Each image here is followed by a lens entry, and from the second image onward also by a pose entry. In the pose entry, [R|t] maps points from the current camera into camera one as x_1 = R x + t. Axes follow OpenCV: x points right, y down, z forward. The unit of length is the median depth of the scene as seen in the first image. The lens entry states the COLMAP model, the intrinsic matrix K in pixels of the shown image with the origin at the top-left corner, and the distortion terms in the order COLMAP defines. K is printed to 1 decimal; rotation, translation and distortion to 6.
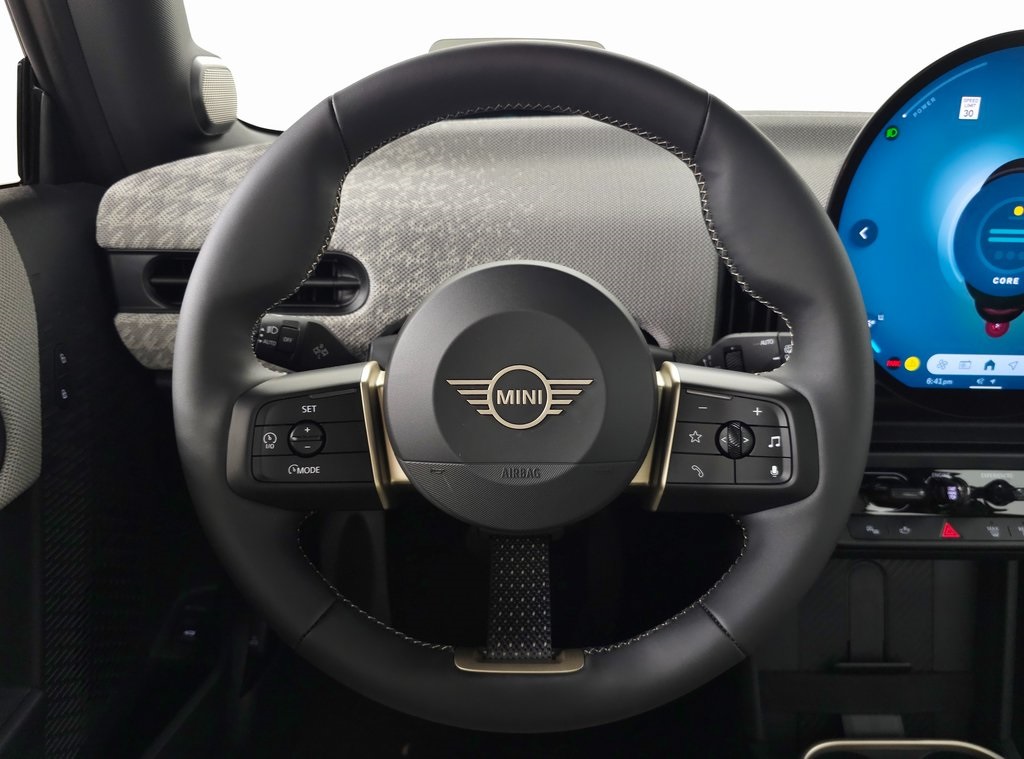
lens RADIAL K [[715.1, 0, 503.2], [0, 715.1, 380.9], [0, 0, 1]] dist [0.027655, -0.043078]
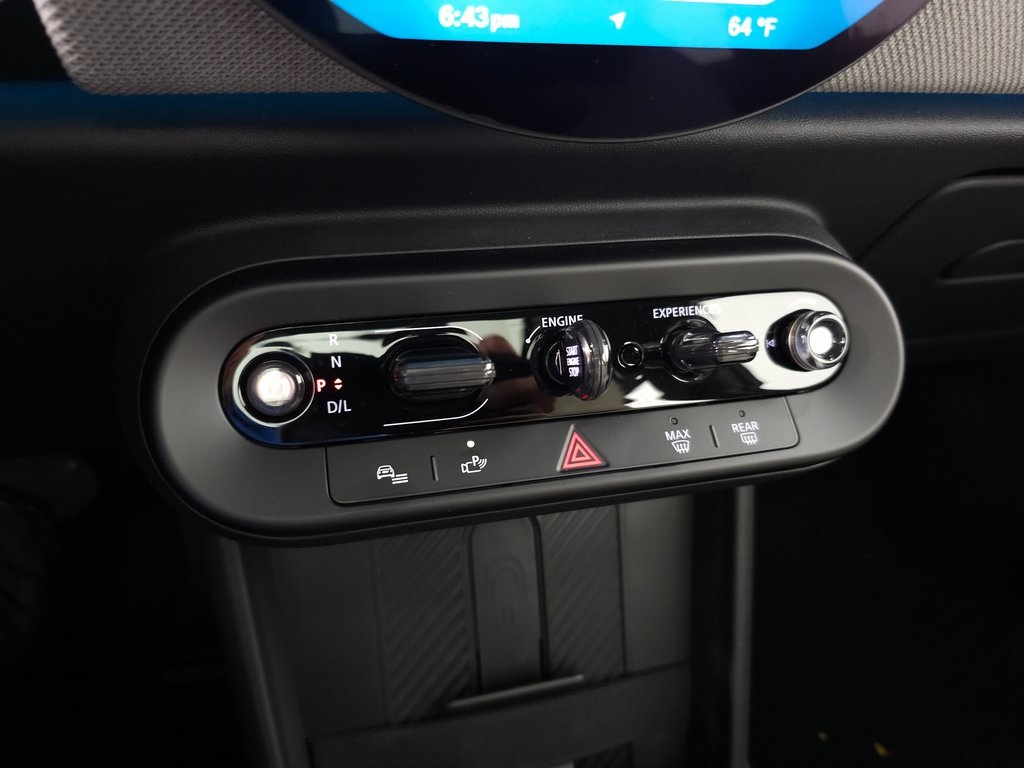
lens RADIAL K [[701.9, 0, 510.2], [0, 701.9, 378.6], [0, 0, 1]] dist [0.051235, -0.061589]
pose [[0.967226, -0.102786, 0.232181, 0.545003], [0.069454, 0.986629, 0.147441, 0.115627], [-0.244232, -0.126483, 0.961433, 0.692149]]
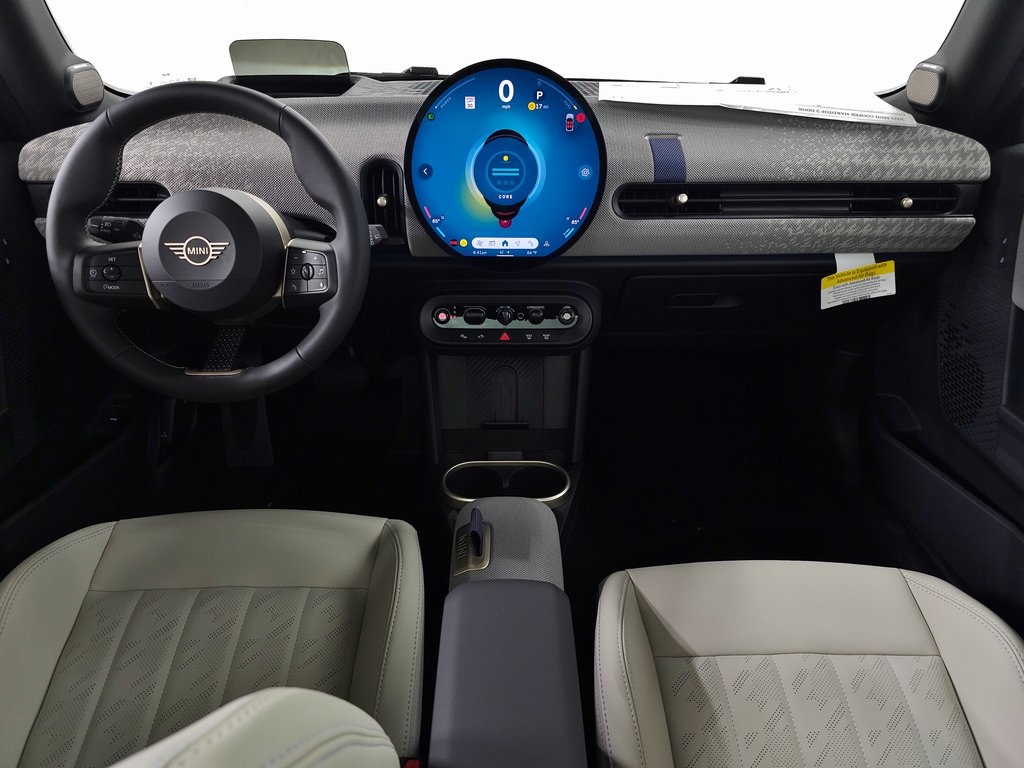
lens RADIAL K [[695.9, 0, 510.6], [0, 695.9, 390.1], [0, 0, 1]] dist [0.061920, -0.060317]
pose [[0.999951, -0.009944, -0.000049, 0.700836], [0.009869, 0.991719, 0.128046, 0.128216], [-0.001225, -0.128040, 0.991768, -0.880360]]
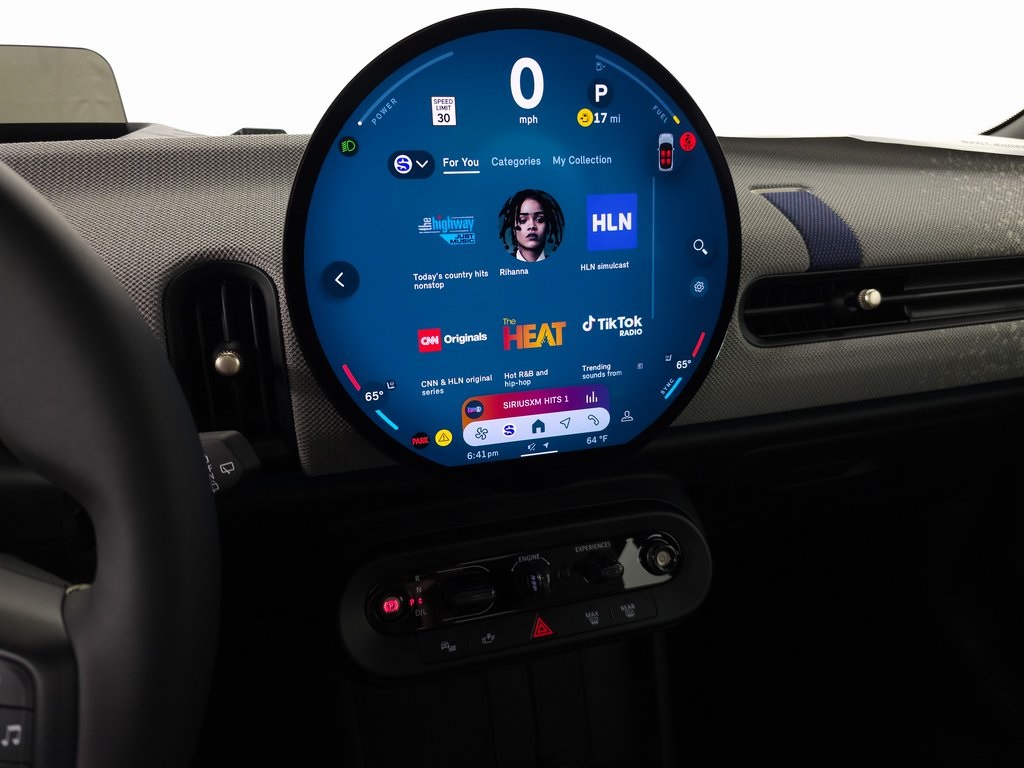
lens RADIAL K [[701.9, 0, 510.2], [0, 701.9, 378.6], [0, 0, 1]] dist [0.051235, -0.061589]
pose [[0.960593, -0.113102, 0.253906, 0.459935], [0.125029, 0.991660, -0.031285, -0.055822], [-0.248250, 0.061798, 0.966723, 0.241550]]
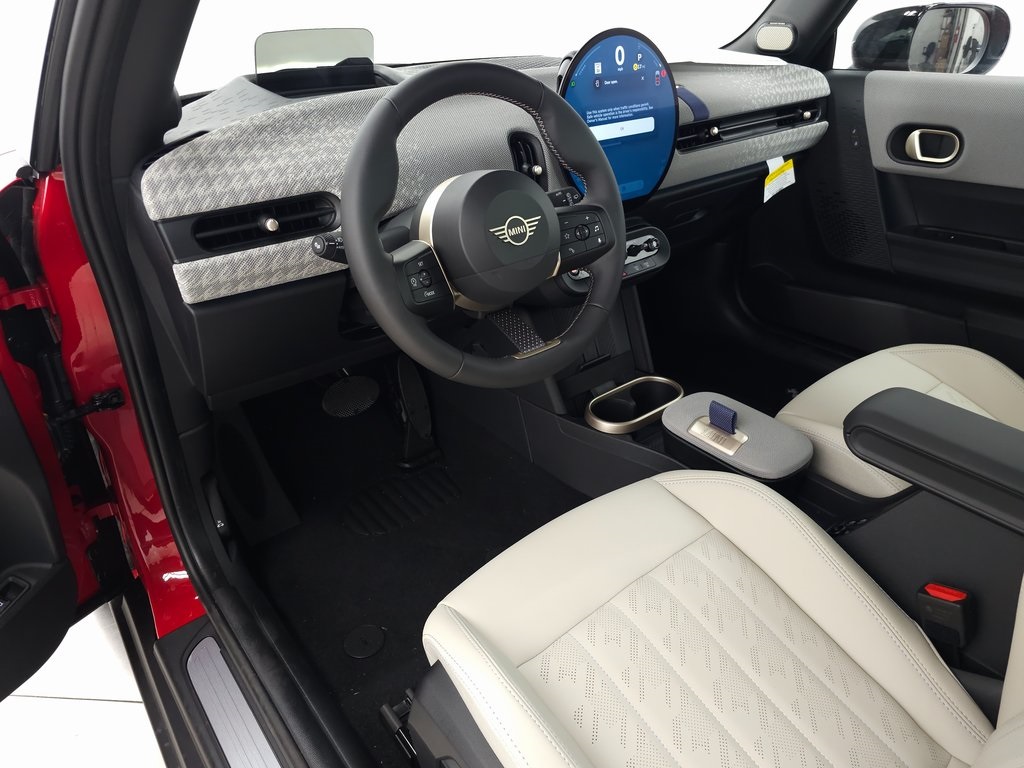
lens RADIAL K [[701.9, 0, 510.2], [0, 701.9, 378.6], [0, 0, 1]] dist [0.051235, -0.061589]
pose [[0.780514, -0.322967, 0.535248, -0.925829], [0.258751, 0.946325, 0.193692, 0.020248], [-0.569075, -0.012683, 0.822188, -0.568150]]
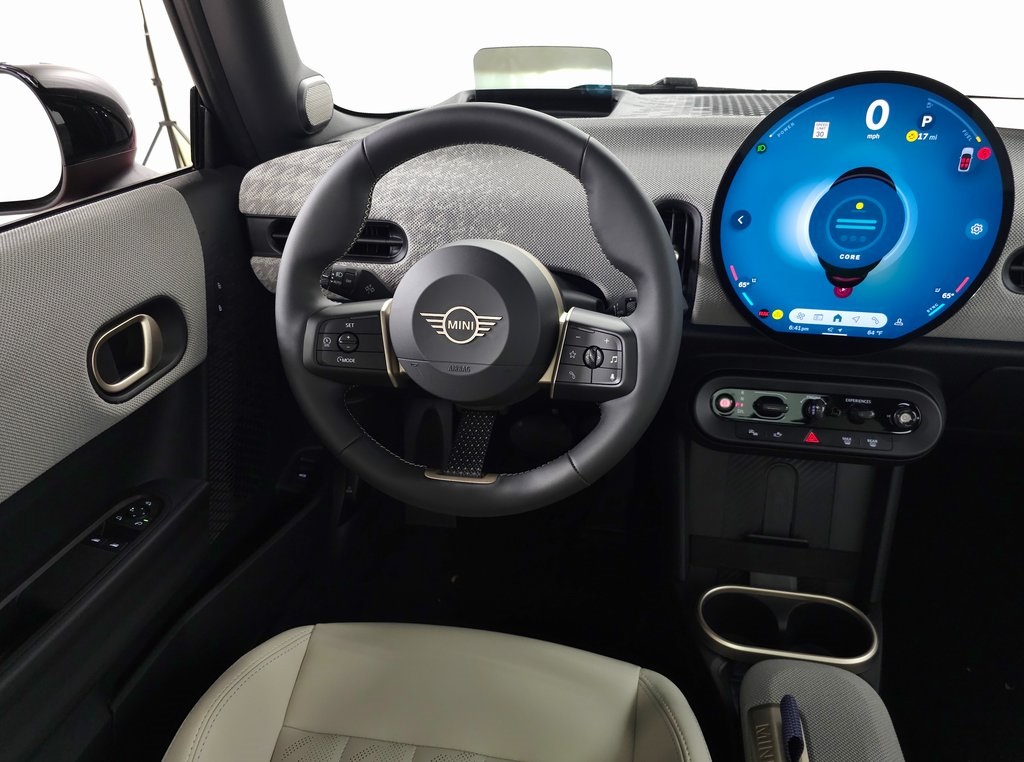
lens RADIAL K [[707.5, 0, 509.8], [0, 707.5, 385.1], [0, 0, 1]] dist [0.053162, -0.063753]
pose [[0.983940, 0.064893, -0.166288, 0.301631], [-0.045384, 0.991911, 0.118548, -0.028768], [0.172636, -0.109098, 0.978925, -0.466797]]
